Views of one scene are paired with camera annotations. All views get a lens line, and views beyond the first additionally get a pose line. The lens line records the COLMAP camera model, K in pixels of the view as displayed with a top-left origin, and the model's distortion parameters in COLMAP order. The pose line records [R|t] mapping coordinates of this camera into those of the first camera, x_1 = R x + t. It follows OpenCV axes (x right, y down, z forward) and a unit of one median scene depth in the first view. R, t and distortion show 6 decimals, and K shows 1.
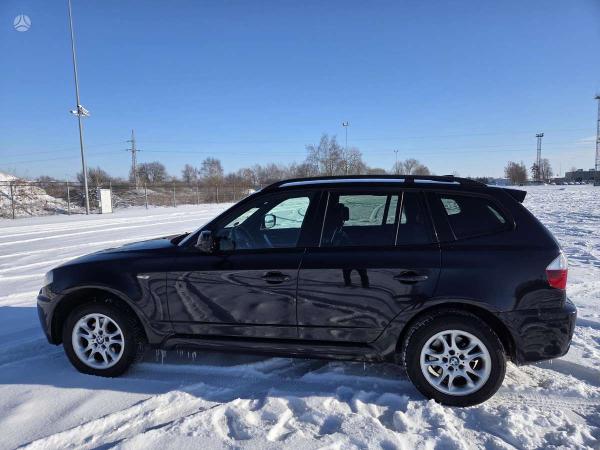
lens RADIAL K [[457.8, 0, 300.0], [0, 457.8, 225.0], [0, 0, 1]] dist [0.069239, -0.065594]
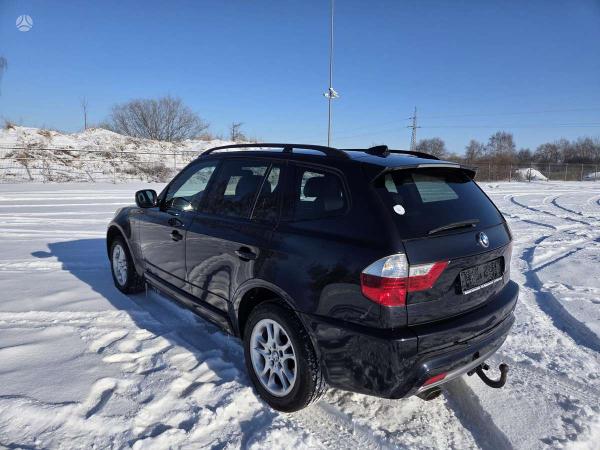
lens RADIAL K [[457.8, 0, 300.0], [0, 457.8, 225.0], [0, 0, 1]] dist [0.069239, -0.065594]
pose [[0.720778, 0.119681, -0.682756, 0.179015], [-0.087832, 0.992811, 0.081308, -0.005367], [0.687579, 0.001363, 0.726109, 0.075757]]
